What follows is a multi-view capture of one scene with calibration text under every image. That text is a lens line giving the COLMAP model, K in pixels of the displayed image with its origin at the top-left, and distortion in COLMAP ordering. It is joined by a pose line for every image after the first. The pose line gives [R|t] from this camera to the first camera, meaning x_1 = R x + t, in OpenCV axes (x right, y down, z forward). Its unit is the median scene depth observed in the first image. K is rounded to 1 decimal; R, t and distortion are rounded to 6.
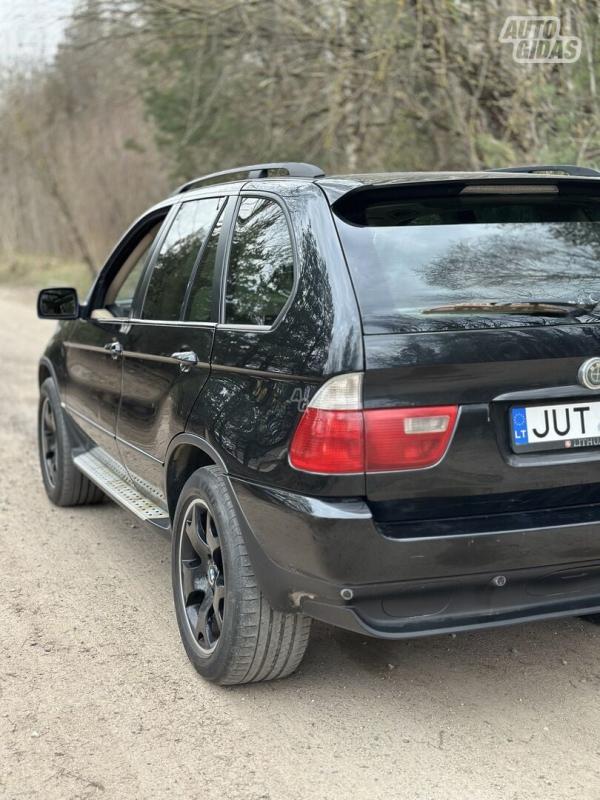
lens RADIAL K [[1104.8, 0, 295.7], [0, 1104.8, 398.4], [0, 0, 1]] dist [0.112839, 0.000000]
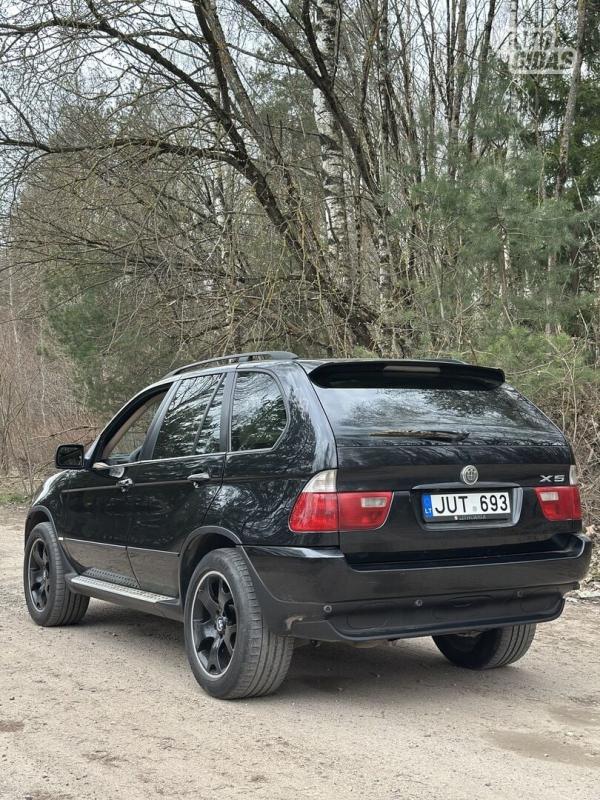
lens RADIAL K [[1104.8, 0, 300.8], [0, 1104.8, 401.4], [0, 0, 1]] dist [0.112839, 0.000000]
pose [[0.990390, 0.011466, 0.137829, -0.200296], [0.014841, 0.981993, -0.188334, 0.169134], [-0.137506, 0.188570, 0.972385, -0.564601]]
